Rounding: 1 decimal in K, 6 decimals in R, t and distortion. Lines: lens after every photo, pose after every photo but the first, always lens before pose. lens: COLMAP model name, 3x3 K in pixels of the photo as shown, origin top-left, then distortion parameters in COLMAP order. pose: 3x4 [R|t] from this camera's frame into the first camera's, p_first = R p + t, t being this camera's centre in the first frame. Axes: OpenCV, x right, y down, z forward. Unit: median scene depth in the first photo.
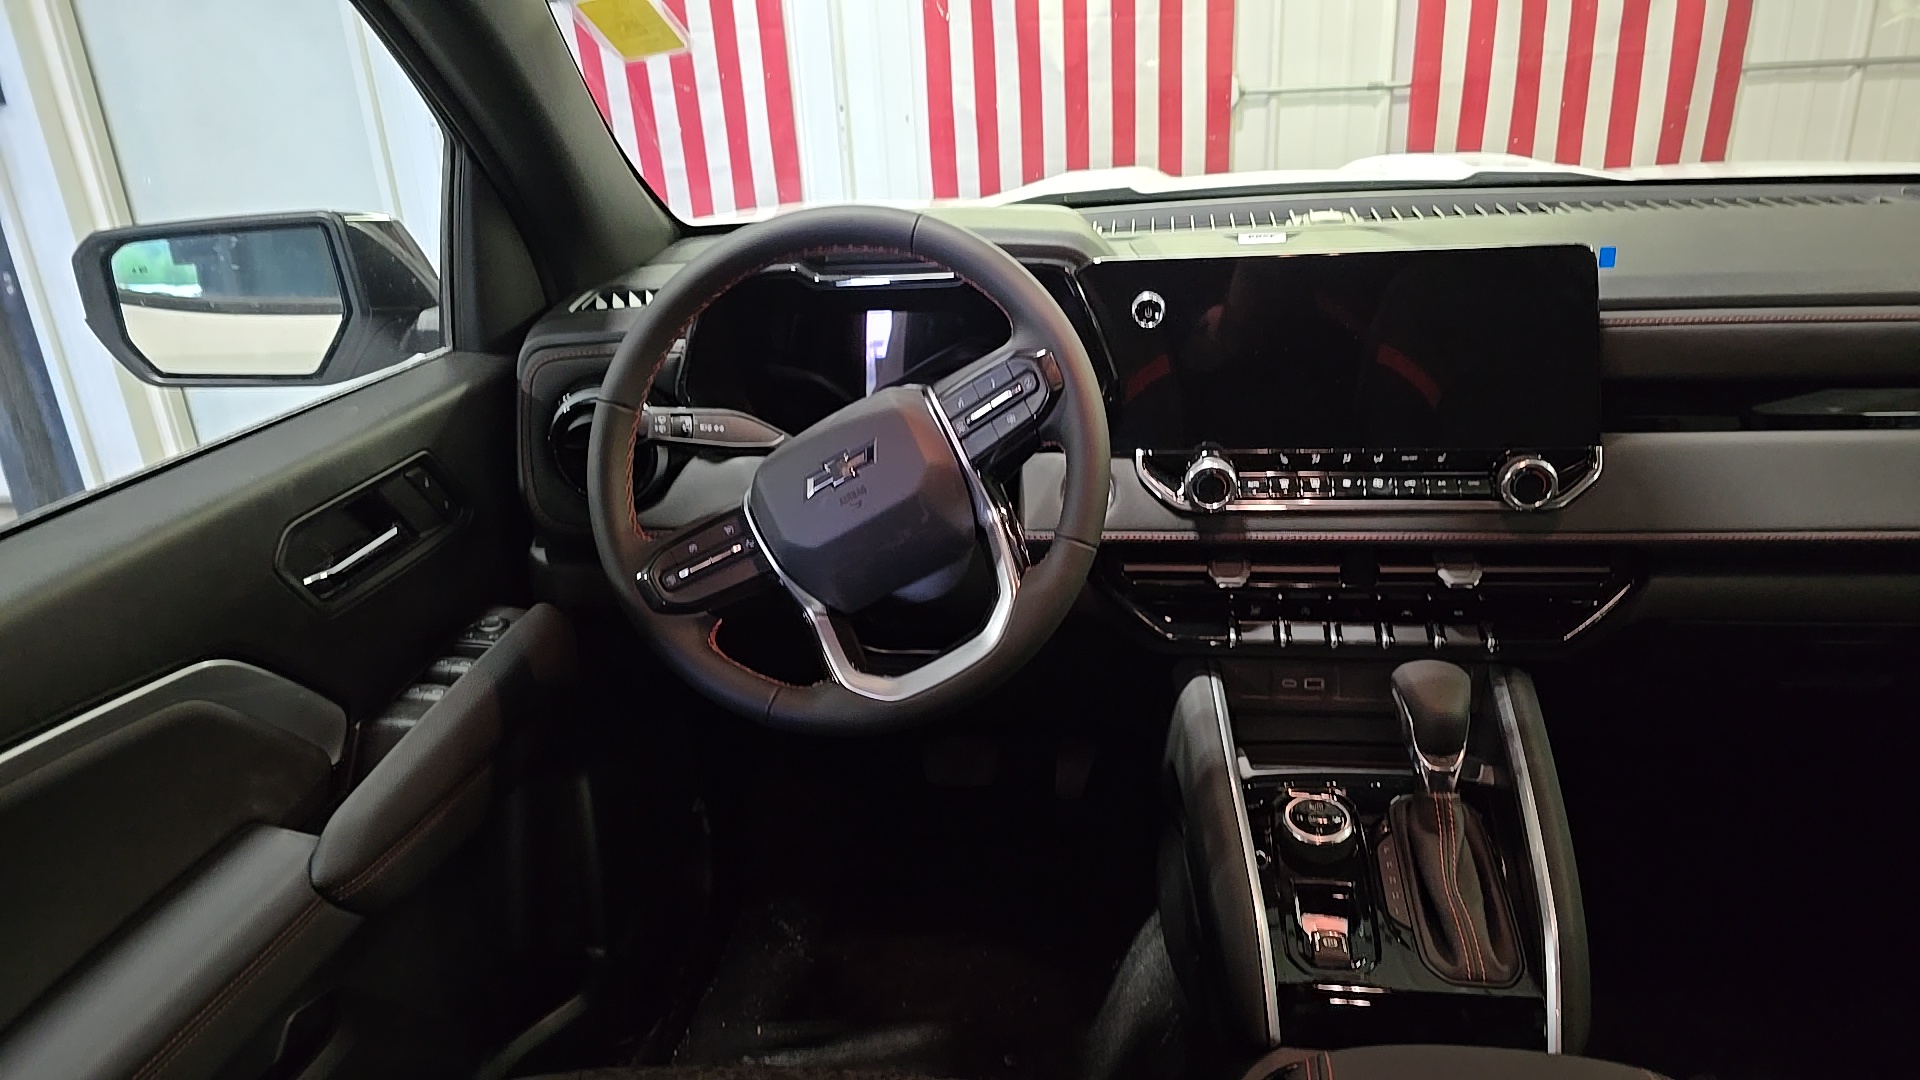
lens RADIAL K [[1293.2, 0, 978.8], [0, 1293.2, 547.0], [0, 0, 1]] dist [0.059031, -0.053743]
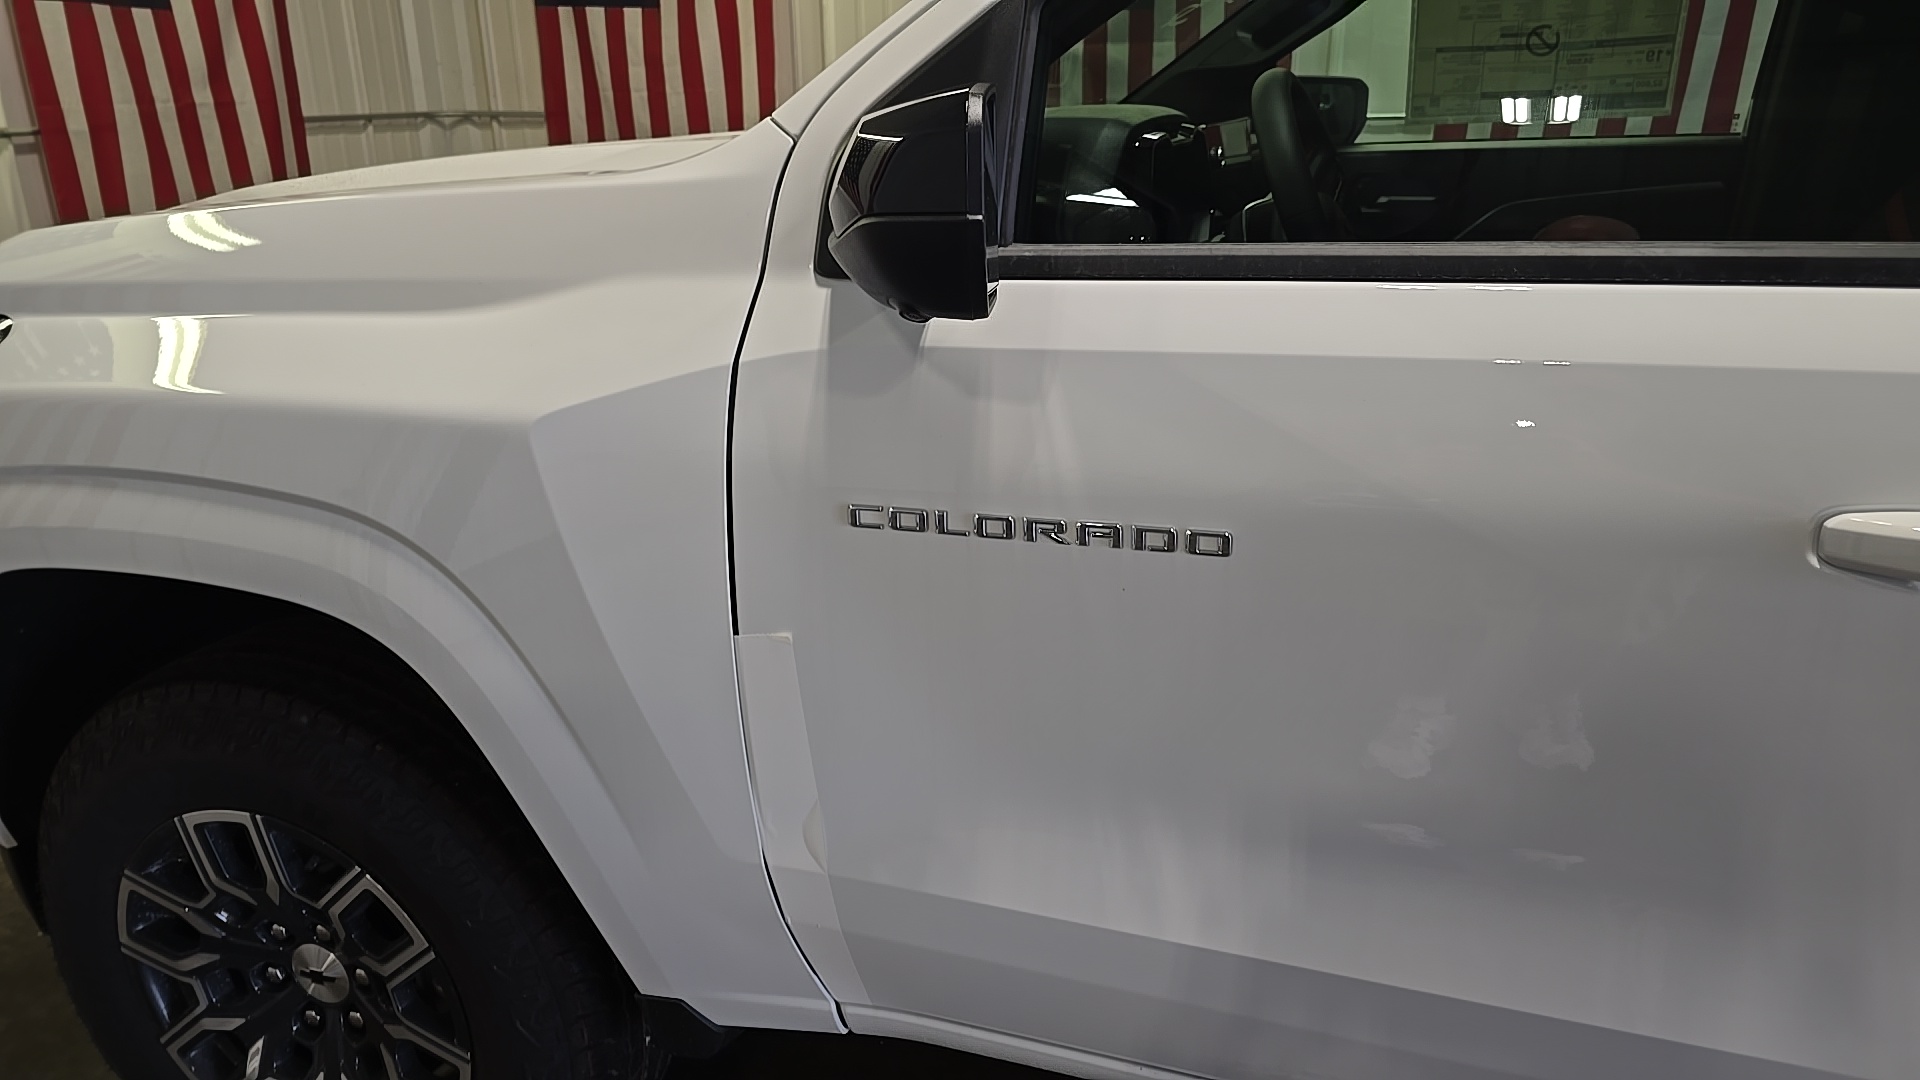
lens RADIAL K [[1293.2, 0, 973.1], [0, 1293.2, 568.7], [0, 0, 1]] dist [0.059031, -0.053743]
pose [[0.216780, -0.302916, 0.928035, -1.554696], [0.363713, 0.907259, 0.211174, -0.169868], [-0.905936, 0.291760, 0.306850, 0.902273]]
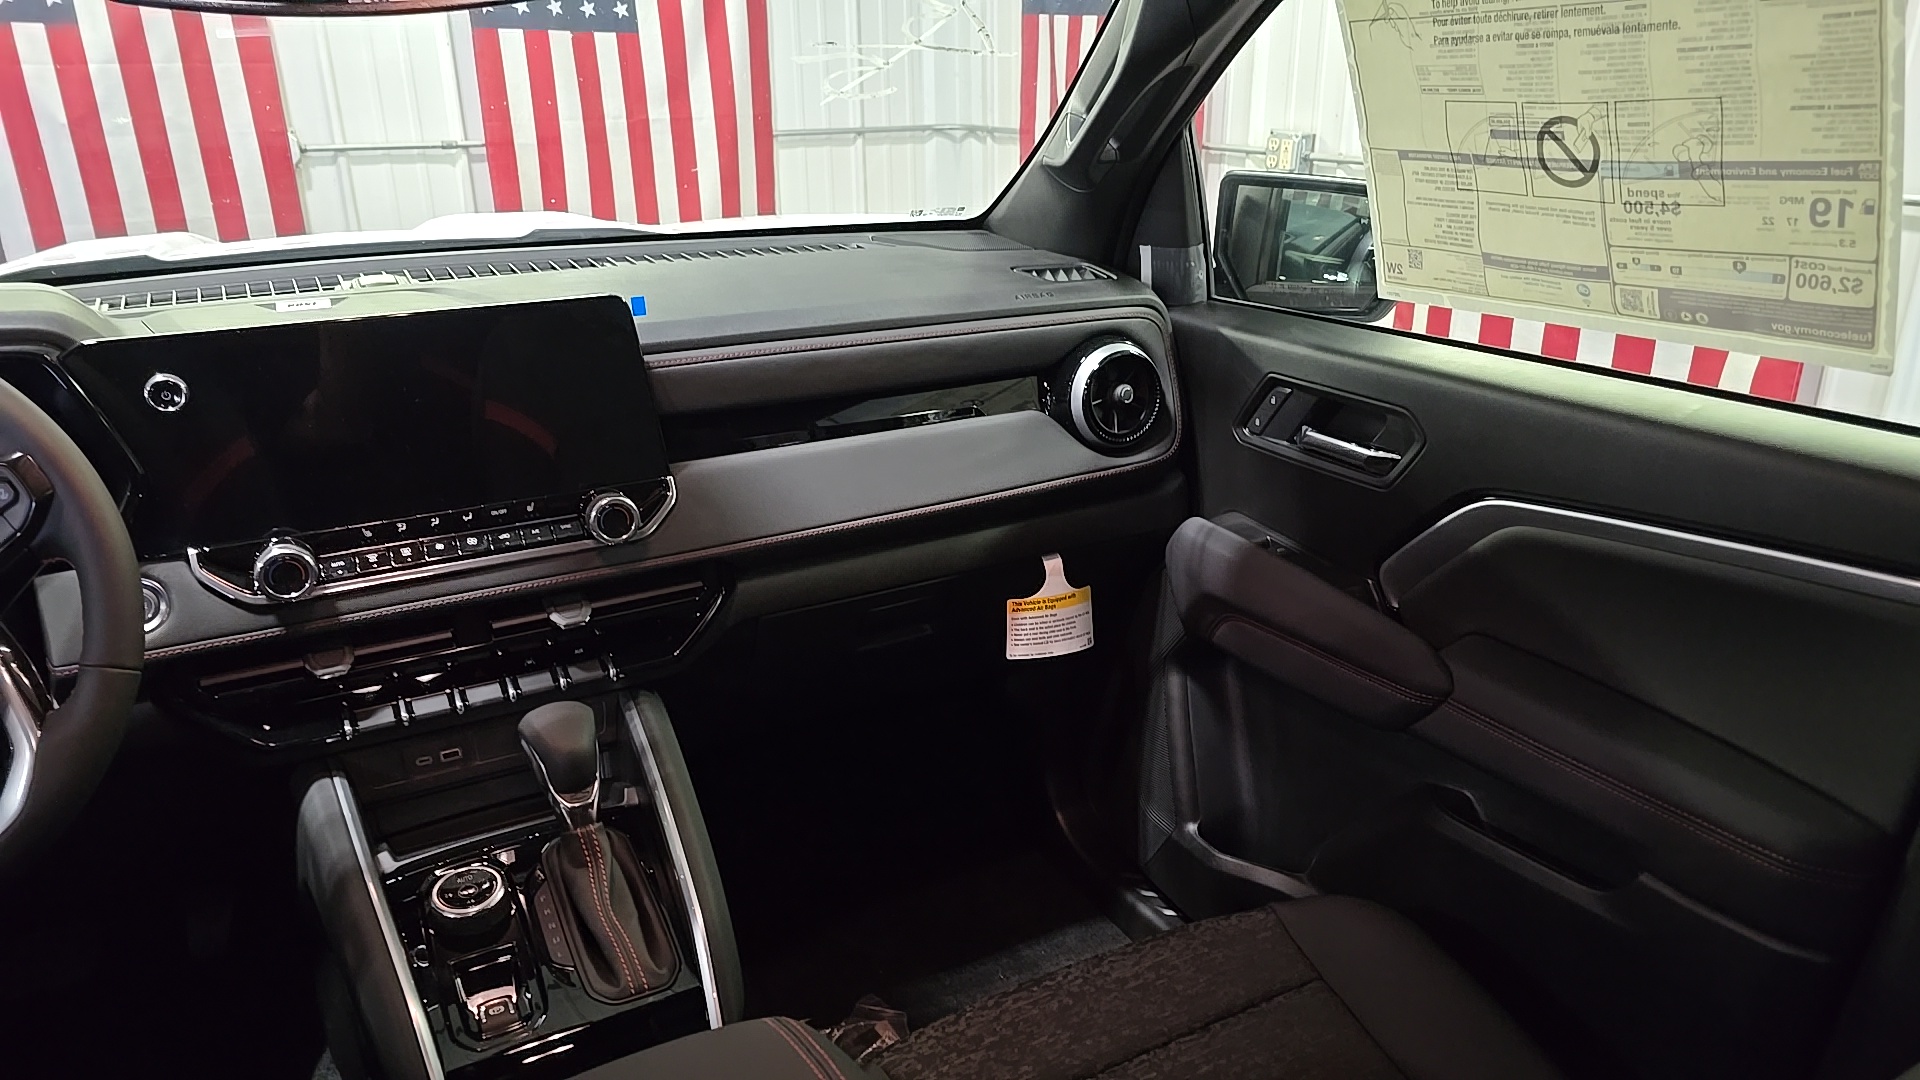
lens RADIAL K [[1293.2, 0, 965.1], [0, 1293.2, 542.3], [0, 0, 1]] dist [0.059031, -0.053743]
pose [[0.811364, -0.168244, 0.559805, 0.053713], [0.192173, 0.981224, 0.016367, 0.007928], [-0.552048, 0.094300, 0.828463, -0.036617]]
